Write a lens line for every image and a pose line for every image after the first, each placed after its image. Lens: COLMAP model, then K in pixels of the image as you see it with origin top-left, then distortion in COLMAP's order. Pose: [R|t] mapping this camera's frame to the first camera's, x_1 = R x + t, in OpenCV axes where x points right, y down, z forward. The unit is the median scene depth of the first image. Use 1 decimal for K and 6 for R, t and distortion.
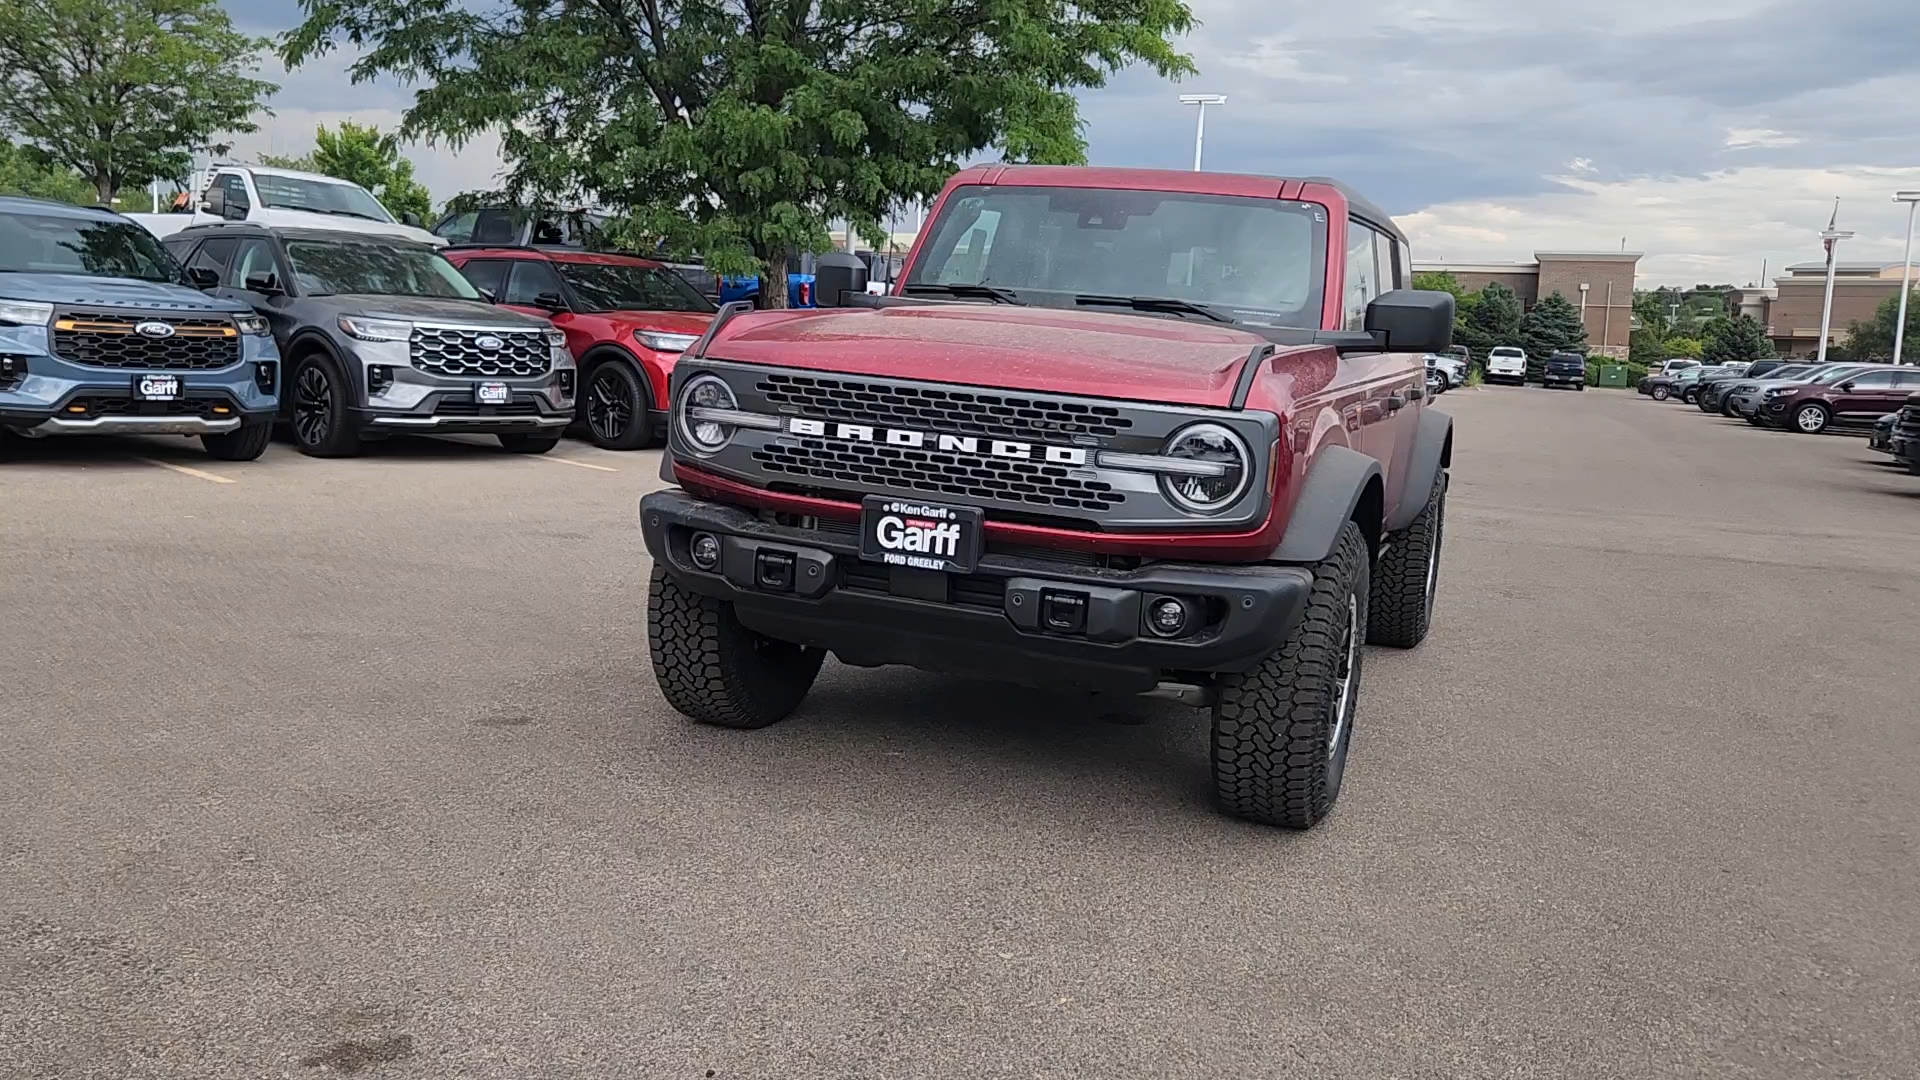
lens RADIAL K [[1633.9, 0, 952.1], [0, 1633.9, 540.7], [0, 0, 1]] dist [0.025207, -0.008939]
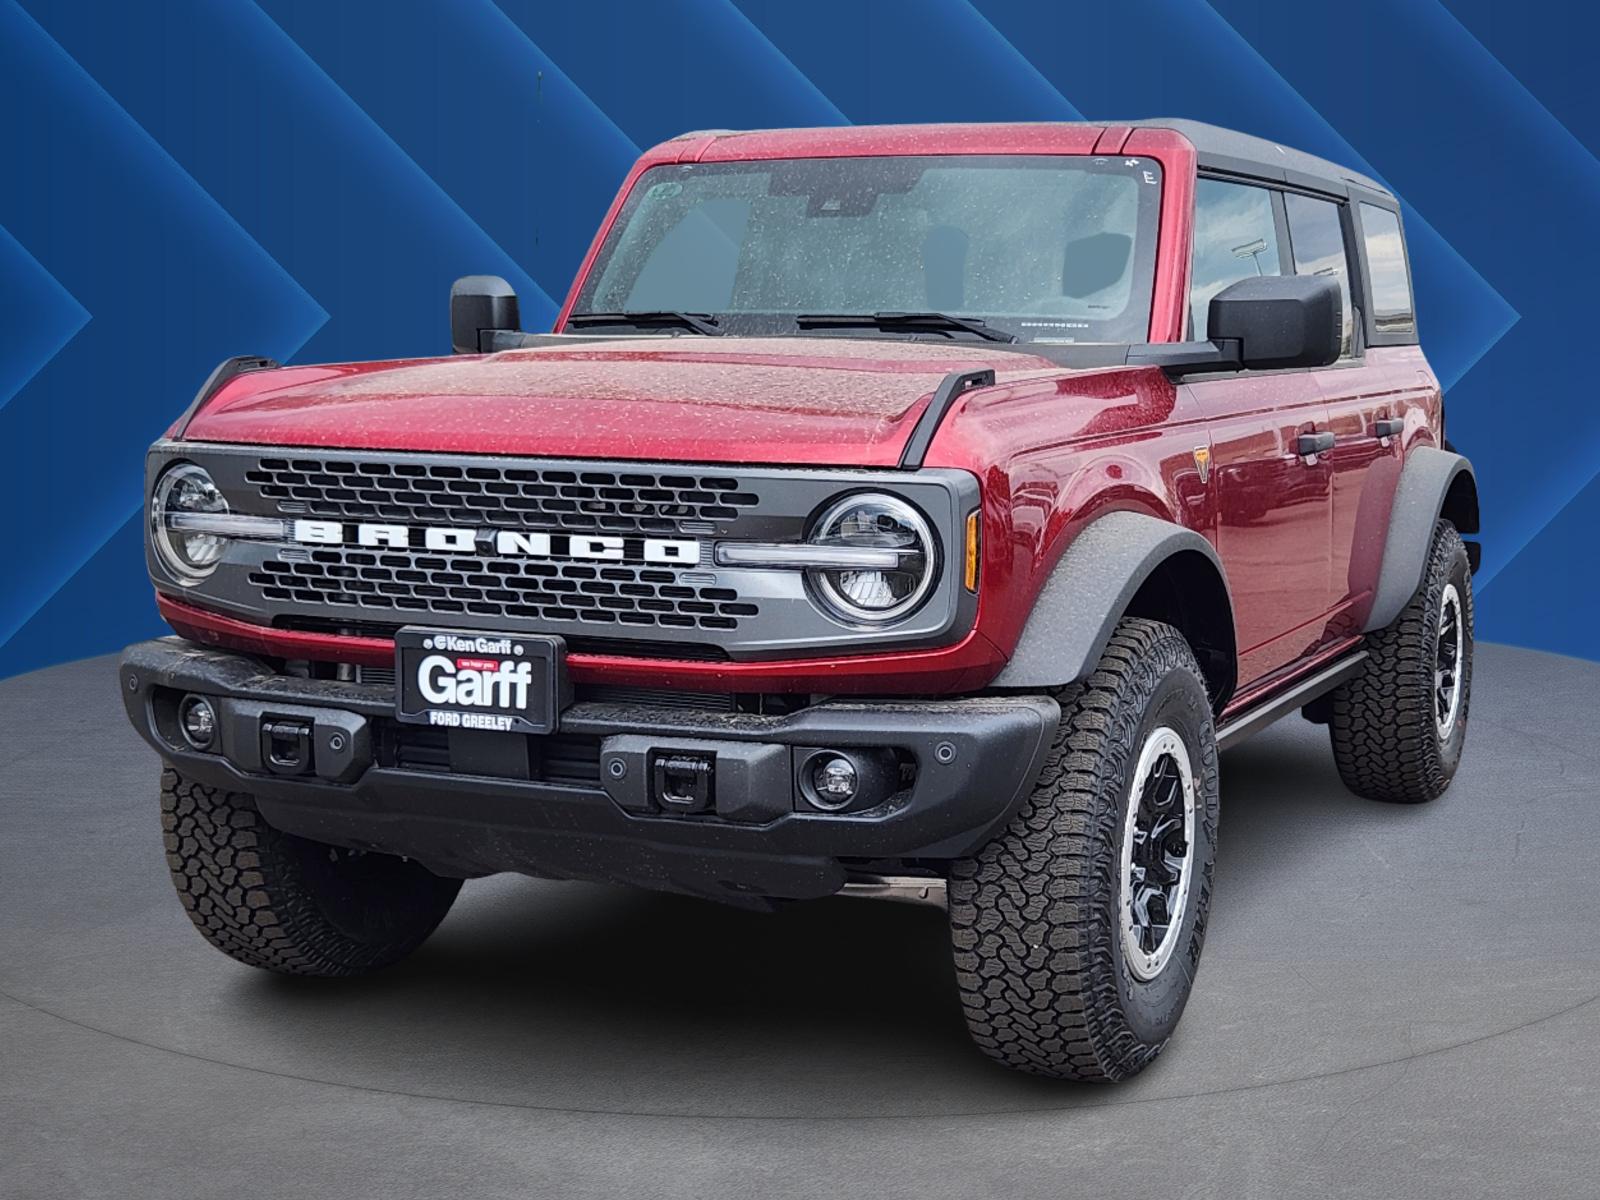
lens RADIAL K [[2361.3, 0, 909.1], [0, 2361.3, 633.5], [0, 0, 1]] dist [0.124427, -0.124461]
pose [[0.997376, -0.058135, -0.043142, 0.201689], [0.057210, 0.998111, -0.022382, 0.009139], [0.044361, 0.019855, 0.998818, 0.024126]]
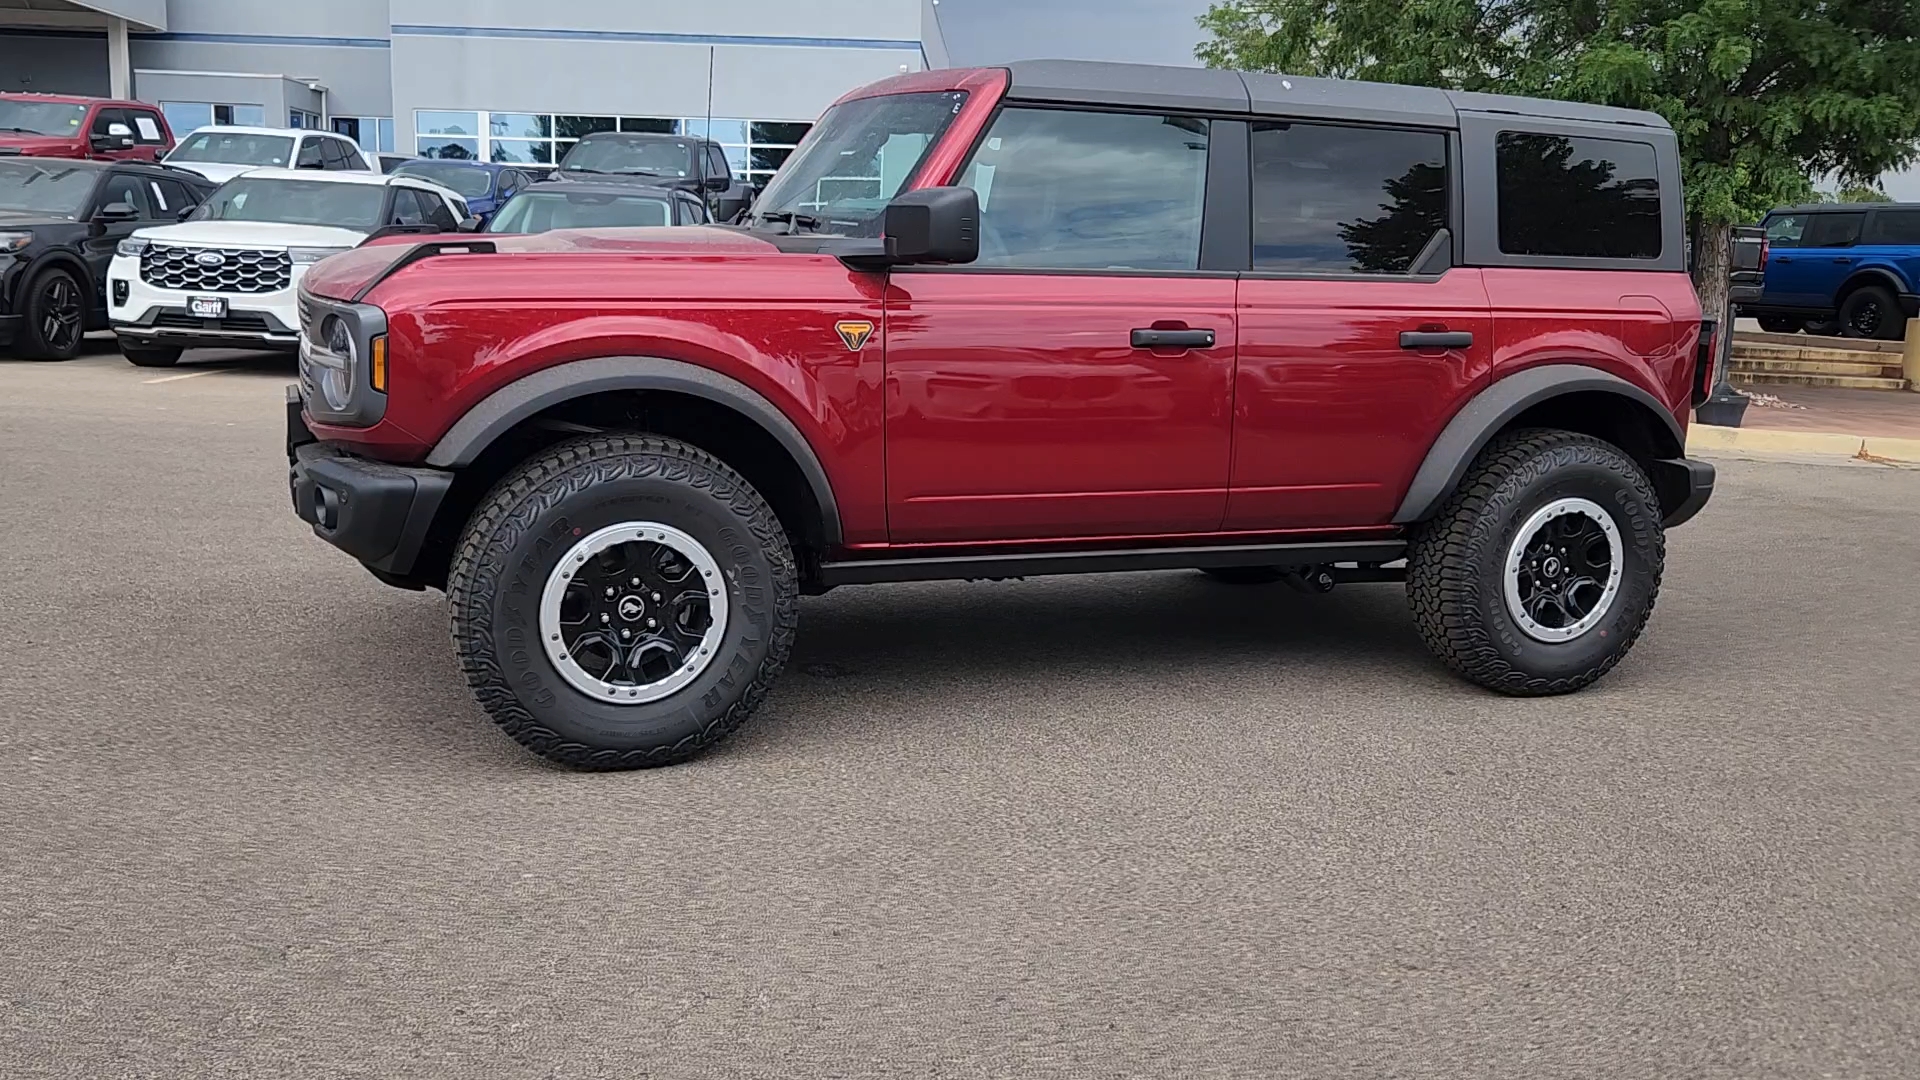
lens RADIAL K [[1633.9, 0, 952.1], [0, 1633.9, 540.7], [0, 0, 1]] dist [0.025207, -0.008939]
pose [[0.680156, 0.100628, -0.726128, 1.110483], [-0.101608, 0.993914, 0.042563, -0.014977], [0.725991, 0.044831, 0.686241, 0.557593]]
